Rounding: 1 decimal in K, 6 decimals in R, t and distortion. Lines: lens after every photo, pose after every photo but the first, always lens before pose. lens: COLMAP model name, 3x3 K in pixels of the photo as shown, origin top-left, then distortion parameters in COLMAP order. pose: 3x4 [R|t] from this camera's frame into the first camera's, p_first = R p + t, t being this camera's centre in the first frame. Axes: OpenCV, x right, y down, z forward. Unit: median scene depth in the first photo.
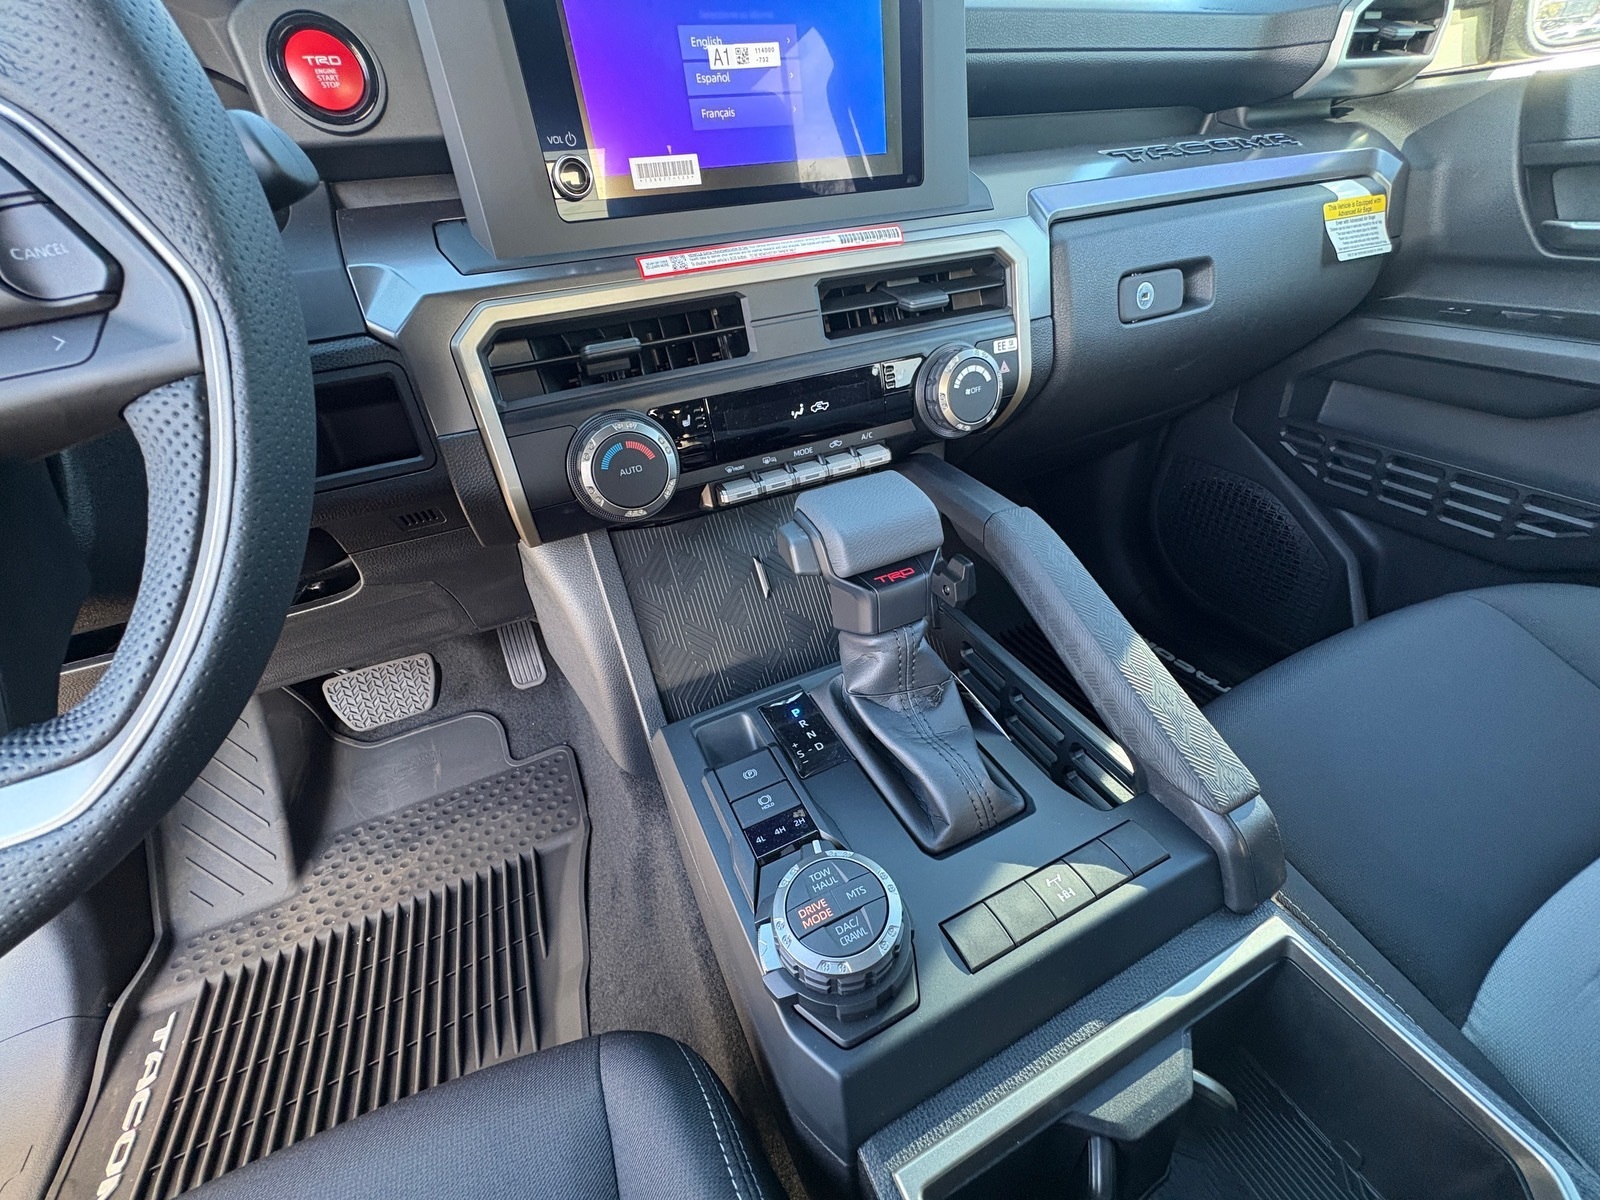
lens RADIAL K [[638.0, 0, 799.6], [0, 638.0, 596.6], [0, 0, 1]] dist [0.006810, -0.001647]
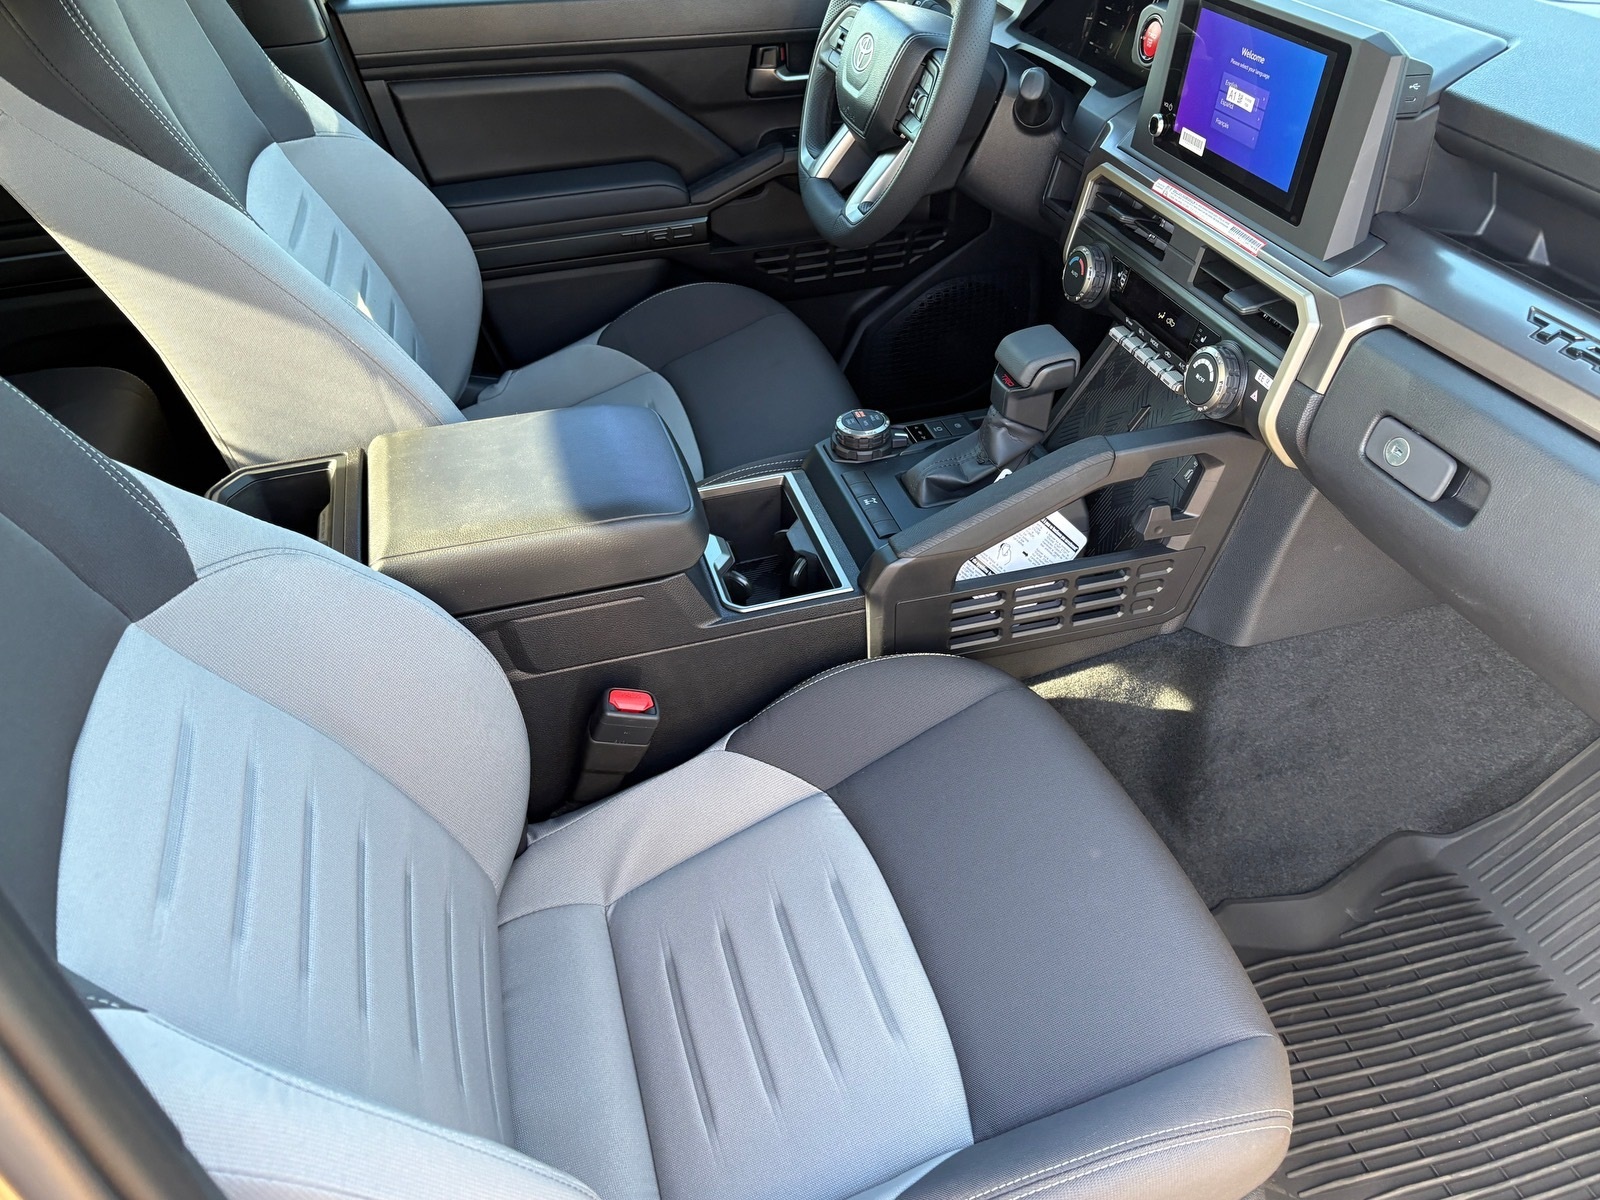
lens RADIAL K [[1259.6, 0, 785.7], [0, 1259.6, 600.4], [0, 0, 1]] dist [0.020990, -0.031641]
pose [[-0.175305, 0.642135, -0.746278, 2.490670], [-0.518938, 0.583896, 0.624315, -1.176195], [0.836643, 0.496717, 0.230869, 0.000593]]
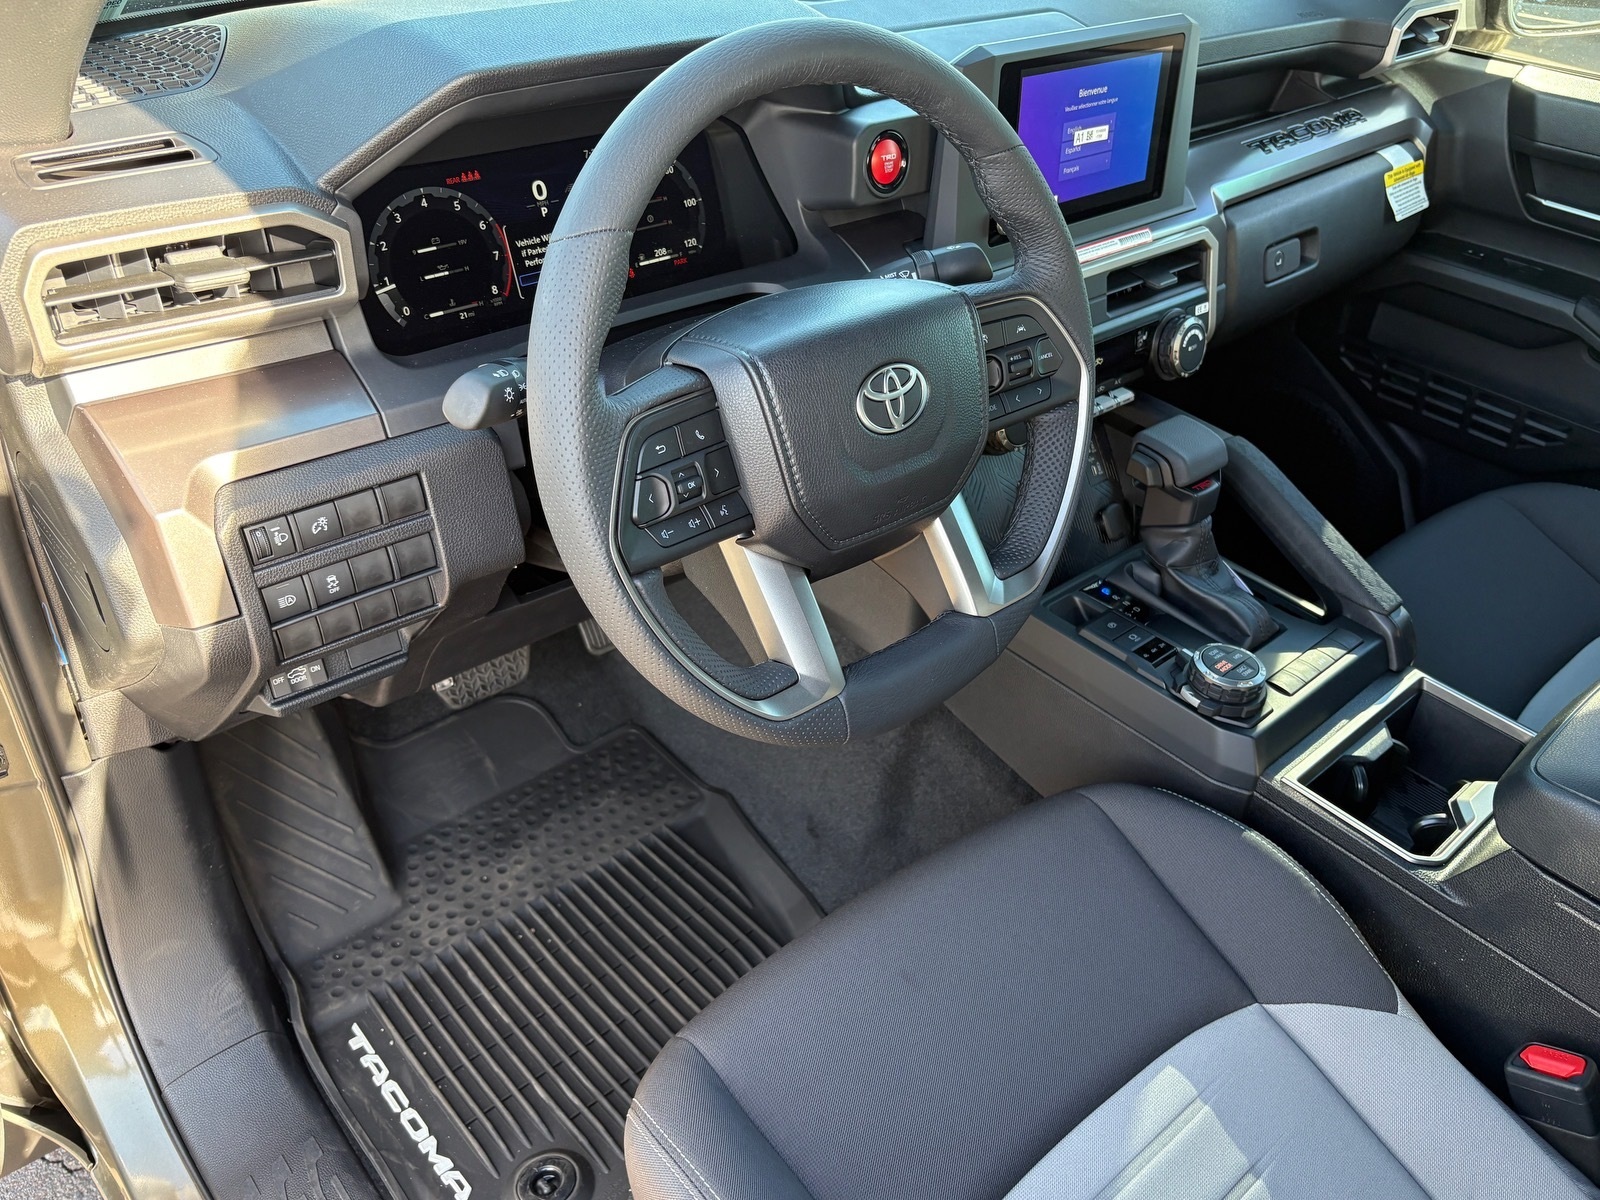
lens RADIAL K [[1259.6, 0, 797.1], [0, 1259.6, 602.5], [0, 0, 1]] dist [0.020990, -0.031641]
pose [[0.951614, -0.061174, 0.301144, -1.342075], [0.055141, 0.998072, 0.028503, 0.084905], [-0.302307, -0.010519, 0.953153, -1.263756]]
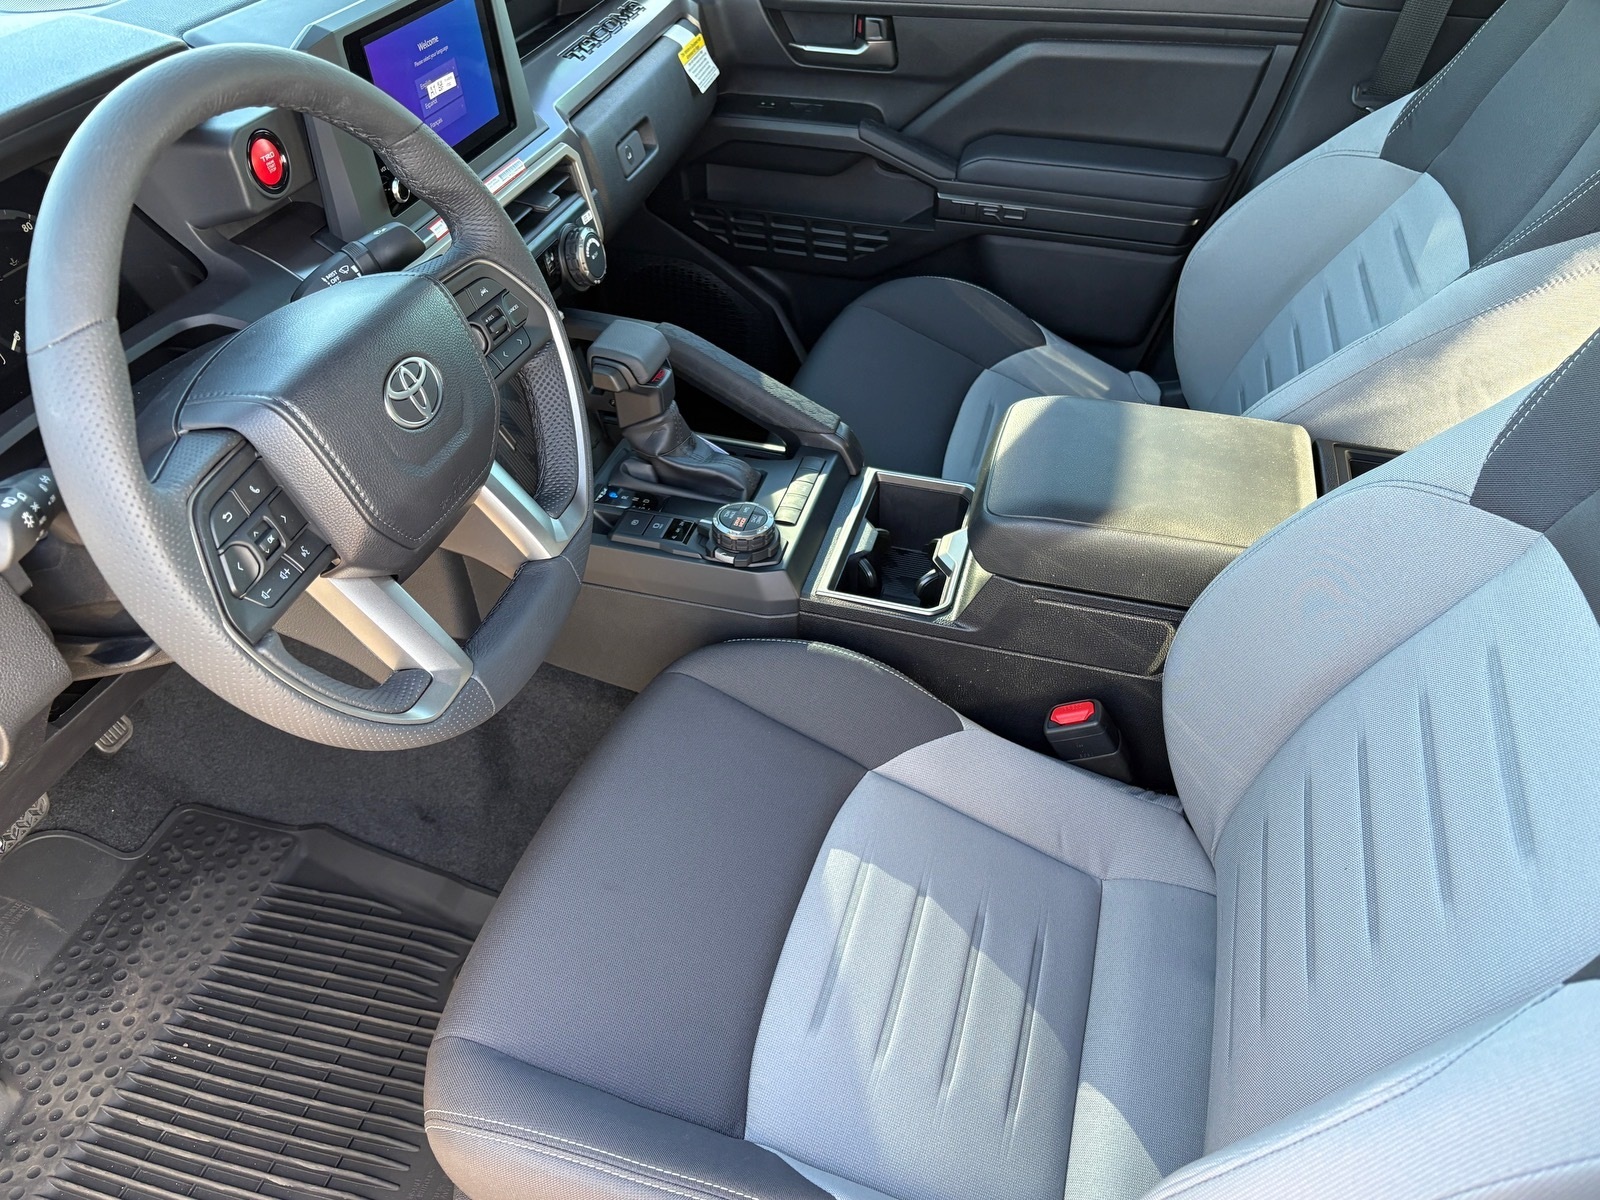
lens RADIAL K [[1259.6, 0, 805.4], [0, 1259.6, 609.0], [0, 0, 1]] dist [0.020990, -0.031641]
pose [[0.642648, -0.416469, 0.643084, -1.590597], [0.380745, 0.901977, 0.203644, -0.005939], [-0.664858, 0.113979, 0.738222, -1.323517]]
